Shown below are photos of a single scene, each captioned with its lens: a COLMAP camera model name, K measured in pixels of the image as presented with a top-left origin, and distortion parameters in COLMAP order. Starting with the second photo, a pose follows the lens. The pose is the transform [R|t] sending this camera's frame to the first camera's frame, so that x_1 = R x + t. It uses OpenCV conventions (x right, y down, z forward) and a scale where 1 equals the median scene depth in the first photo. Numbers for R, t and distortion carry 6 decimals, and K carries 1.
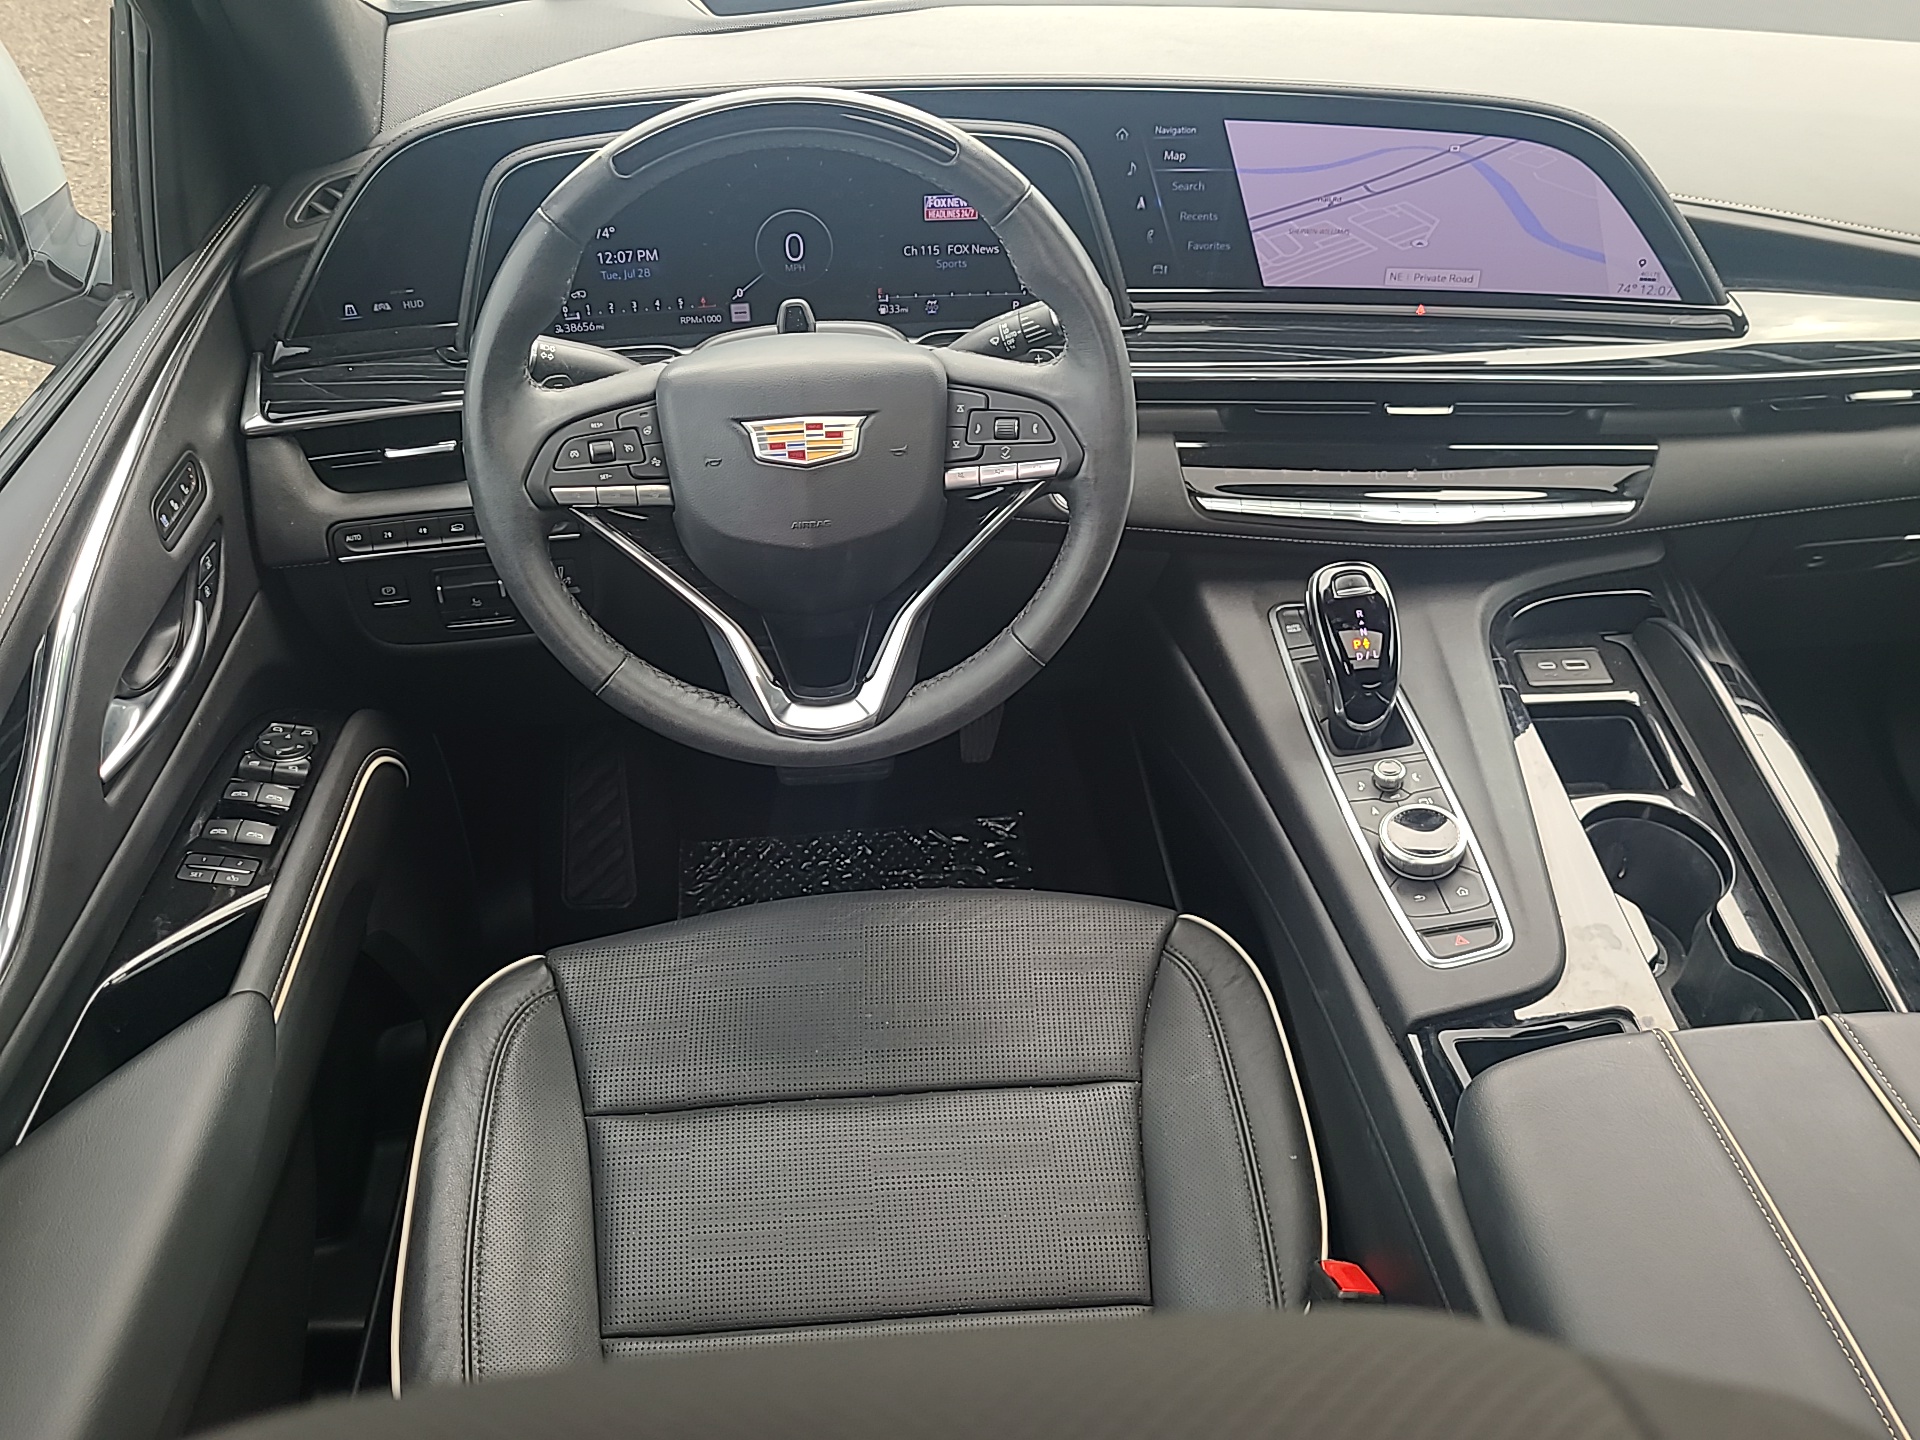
lens RADIAL K [[1643.7, 0, 960.0], [0, 1643.7, 720.0], [0, 0, 1]] dist [0.058236, -0.067715]
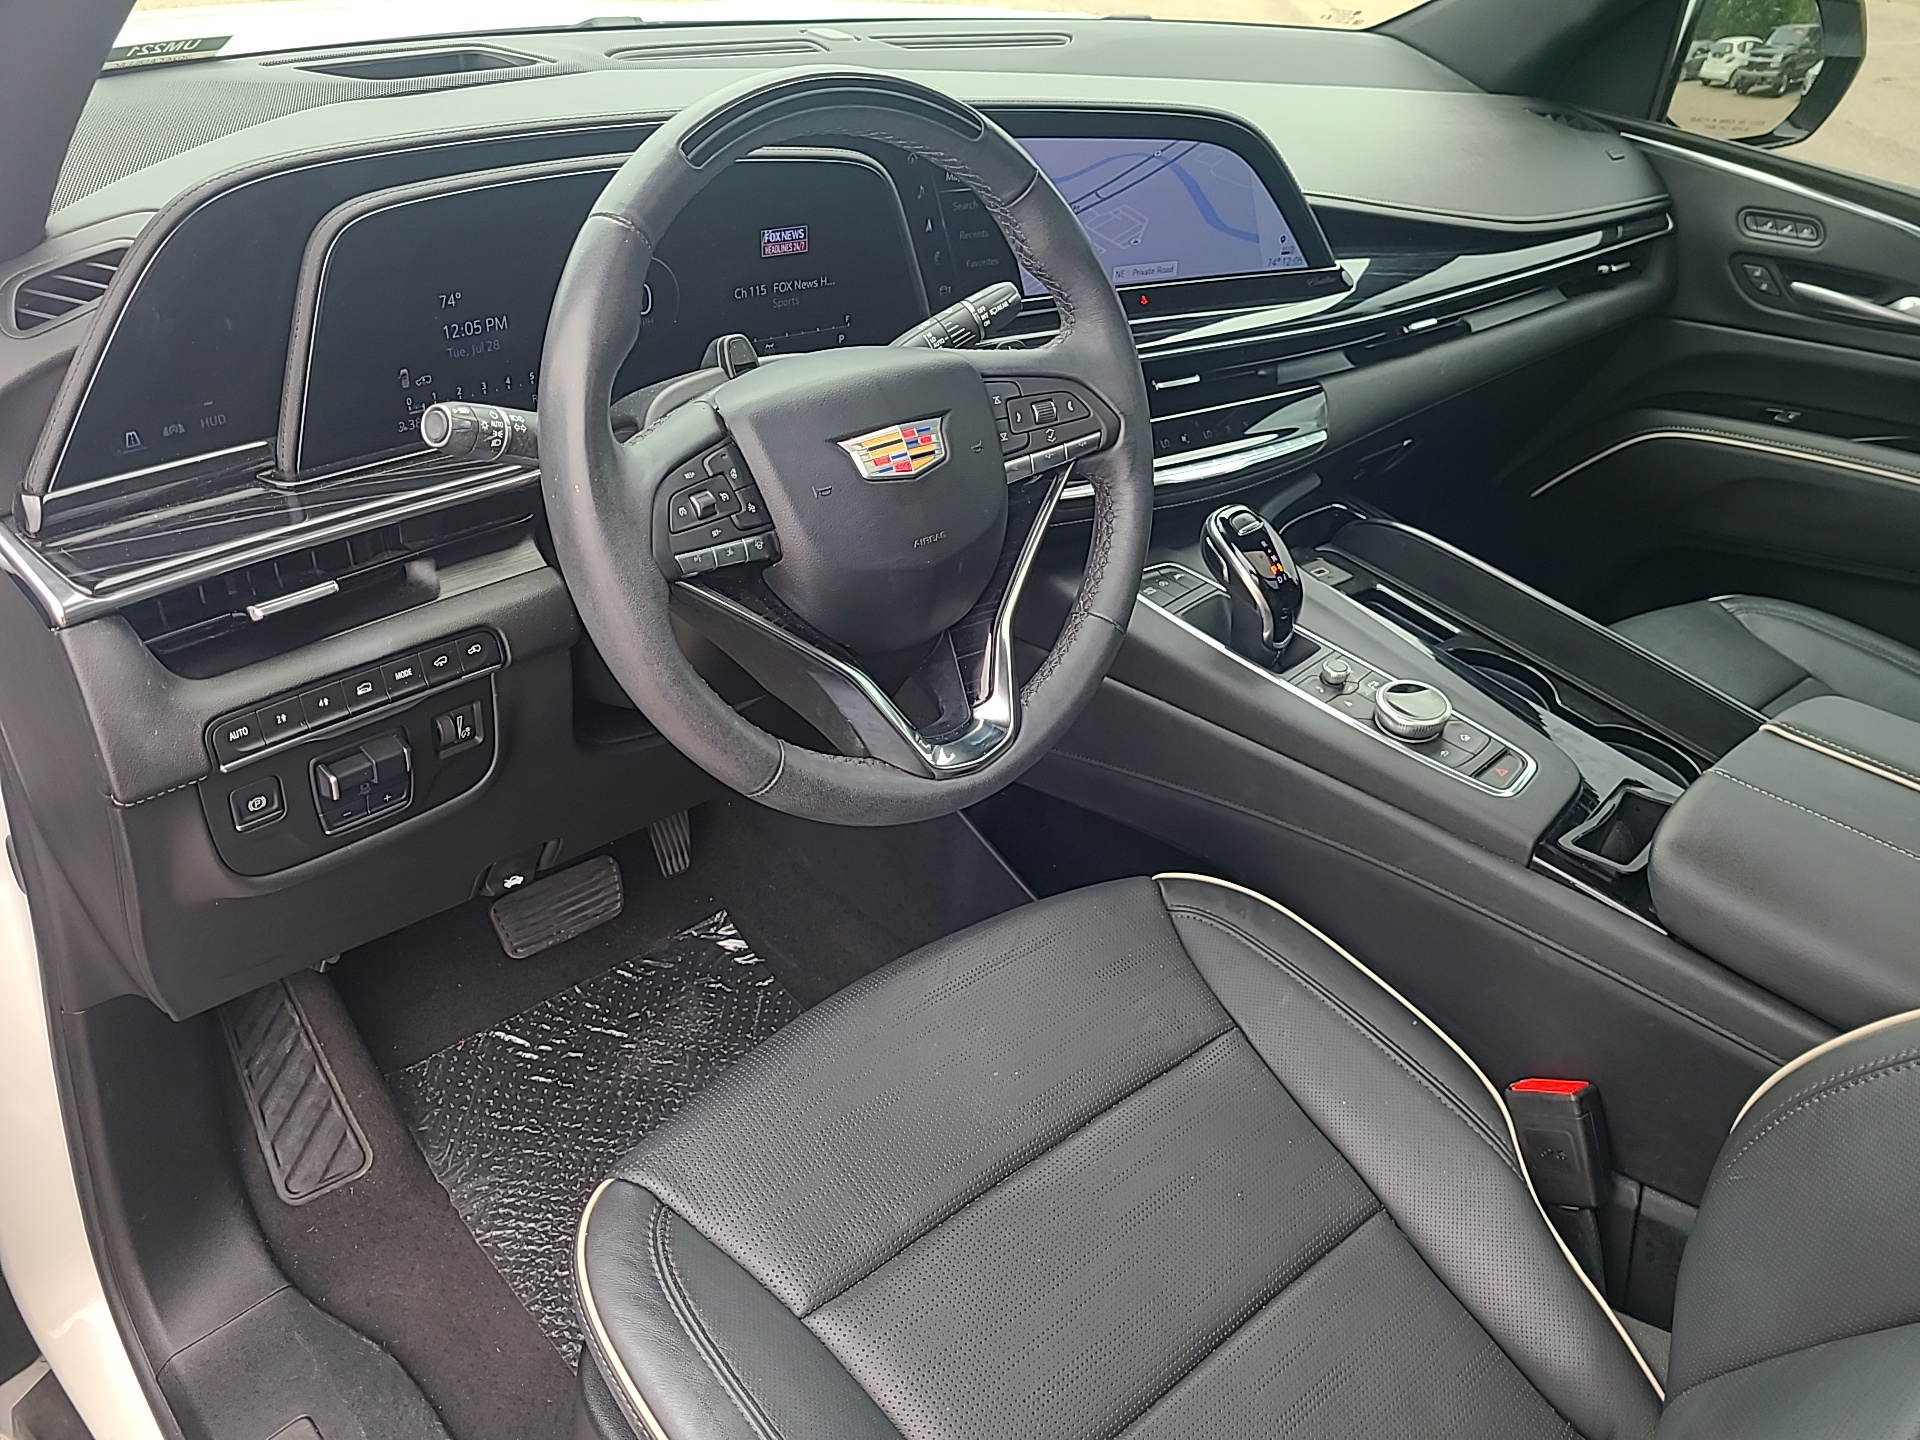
lens RADIAL K [[1437.5, 0, 960.0], [0, 1437.5, 720.0], [0, 0, 1]] dist [0.030506, -0.005894]
pose [[0.797552, -0.264318, 0.542261, -0.469510], [0.308622, 0.951135, 0.009700, -0.023557], [-0.518328, 0.159617, 0.840154, 0.299884]]
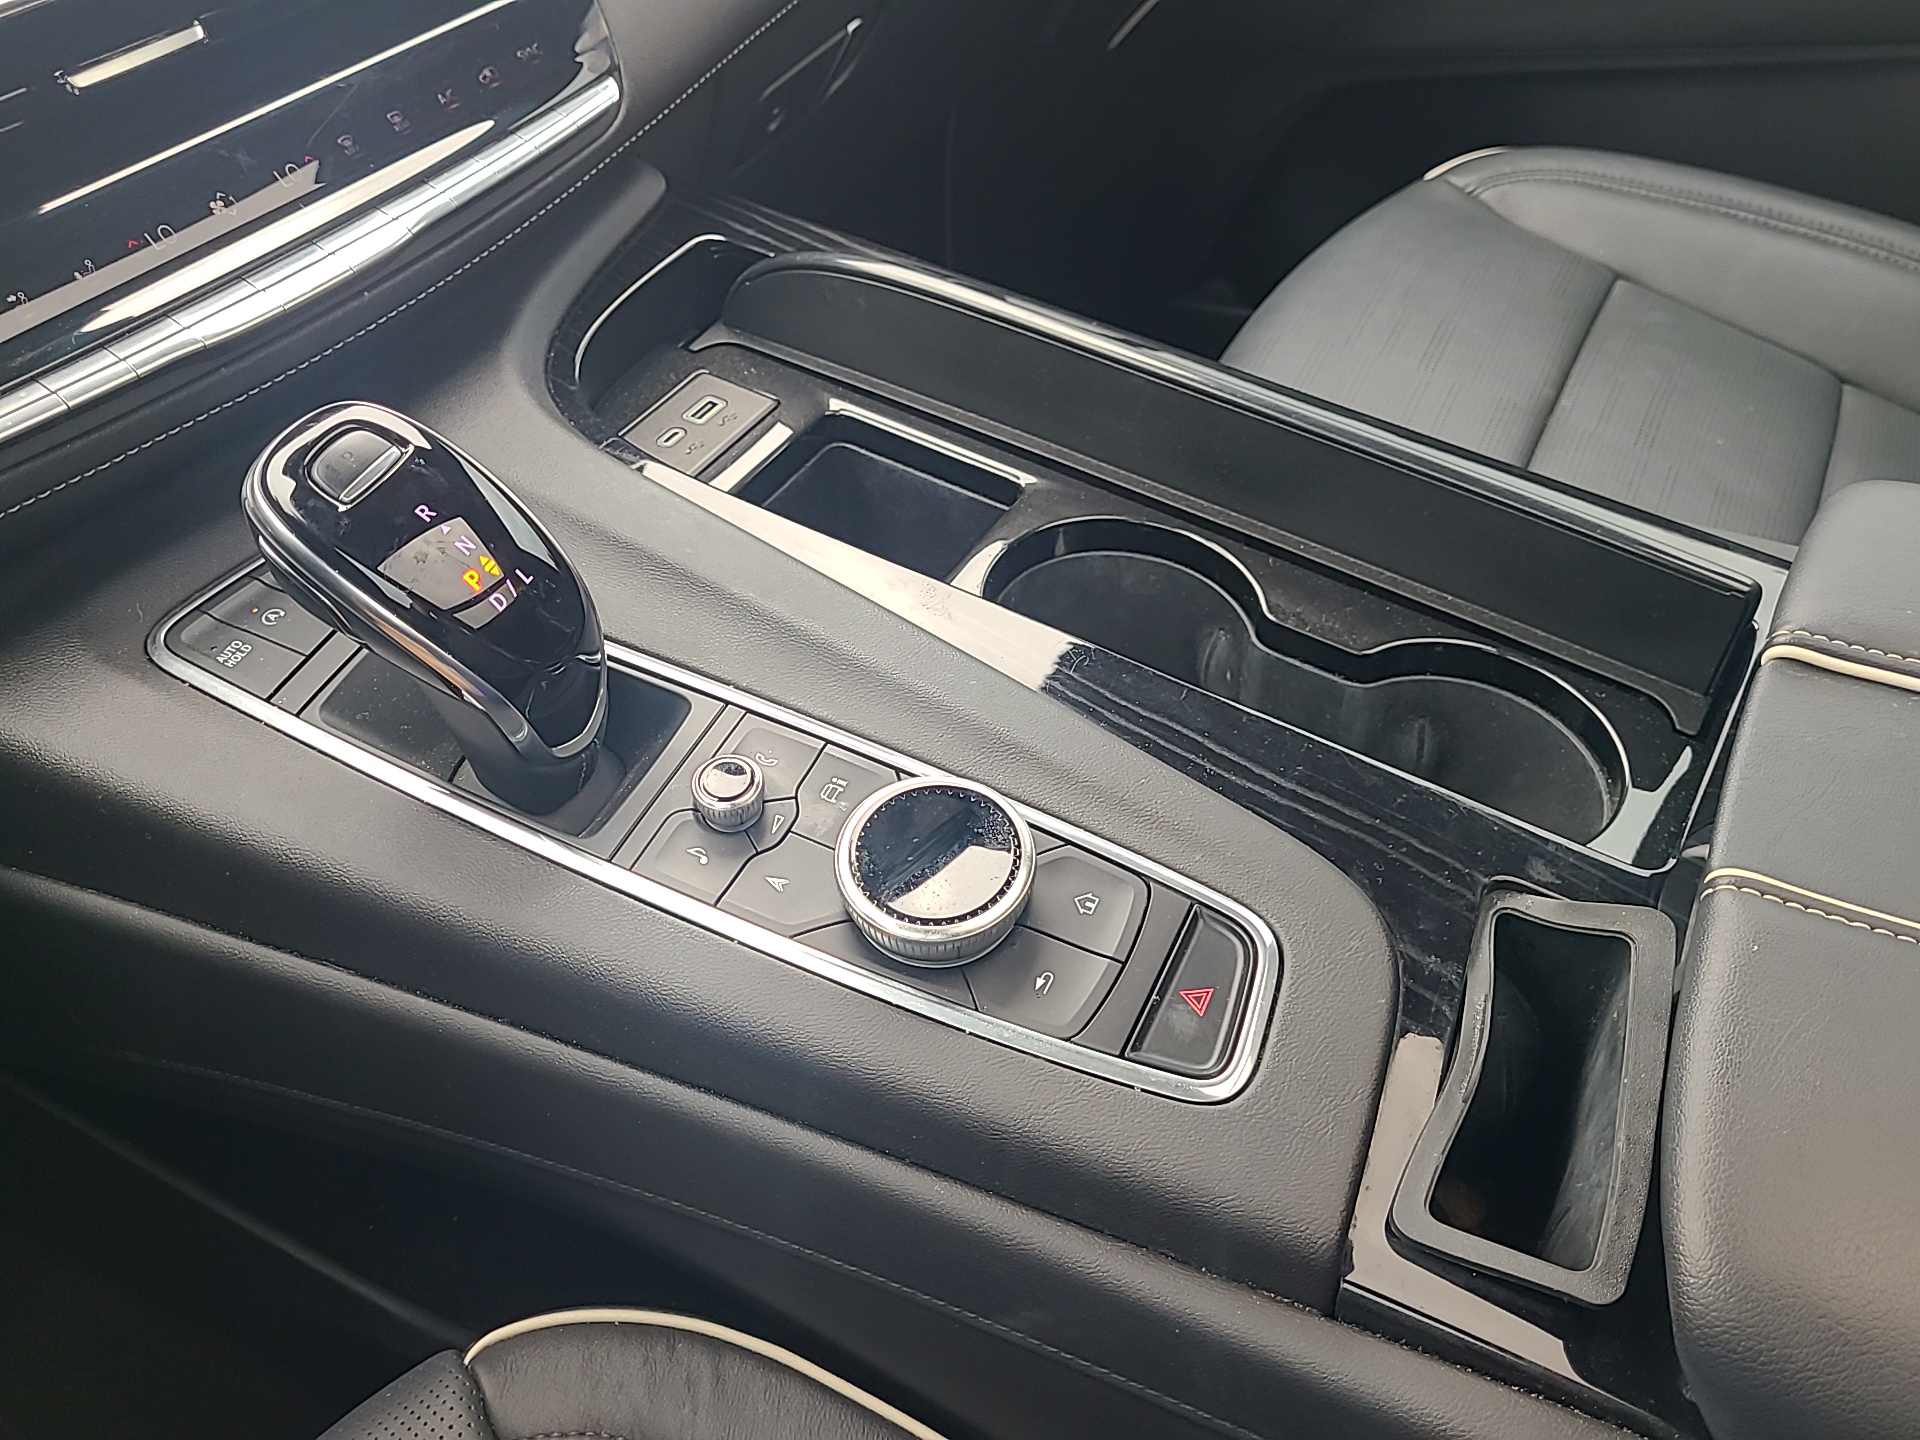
lens RADIAL K [[1643.7, 0, 960.0], [0, 1643.7, 720.0], [0, 0, 1]] dist [0.058236, -0.067715]
pose [[0.550700, -0.588291, 0.592151, 0.052894], [0.538628, 0.792404, 0.286315, -0.067647], [-0.637659, 0.161275, 0.753247, 0.619429]]
